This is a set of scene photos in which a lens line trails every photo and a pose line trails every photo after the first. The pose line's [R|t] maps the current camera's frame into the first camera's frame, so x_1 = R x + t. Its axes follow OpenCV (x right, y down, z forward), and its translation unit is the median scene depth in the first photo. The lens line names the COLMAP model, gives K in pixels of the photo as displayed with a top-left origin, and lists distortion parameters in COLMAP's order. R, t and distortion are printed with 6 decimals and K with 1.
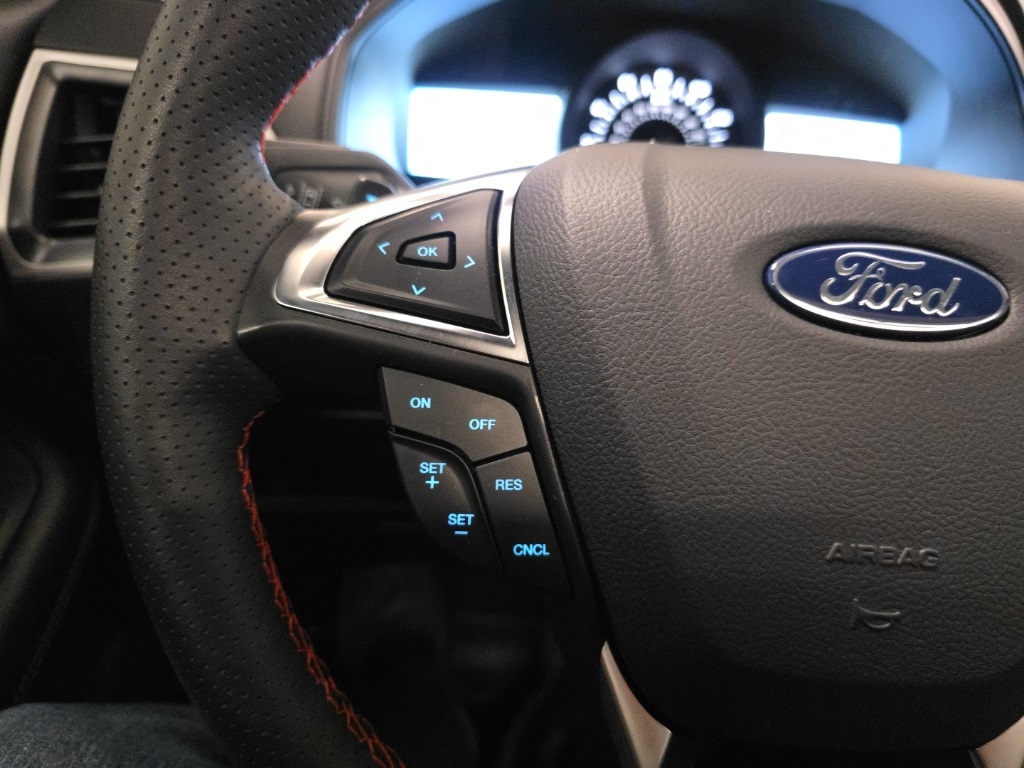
lens RADIAL K [[701.3, 0, 515.8], [0, 701.3, 389.9], [0, 0, 1]] dist [0.054577, -0.053640]
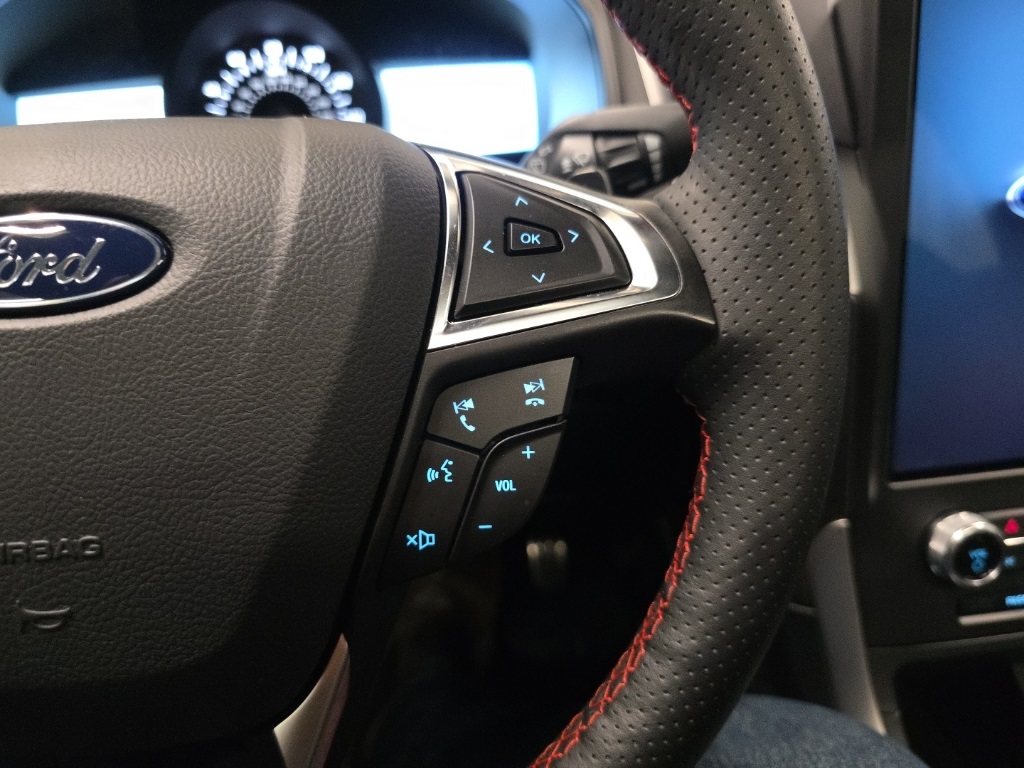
lens RADIAL K [[701.3, 0, 509.5], [0, 701.3, 381.1], [0, 0, 1]] dist [0.054577, -0.053640]
pose [[0.989087, -0.145050, -0.025820, 0.497999], [0.145500, 0.989221, 0.016489, 0.037375], [0.023150, -0.020066, 0.999531, 0.039135]]
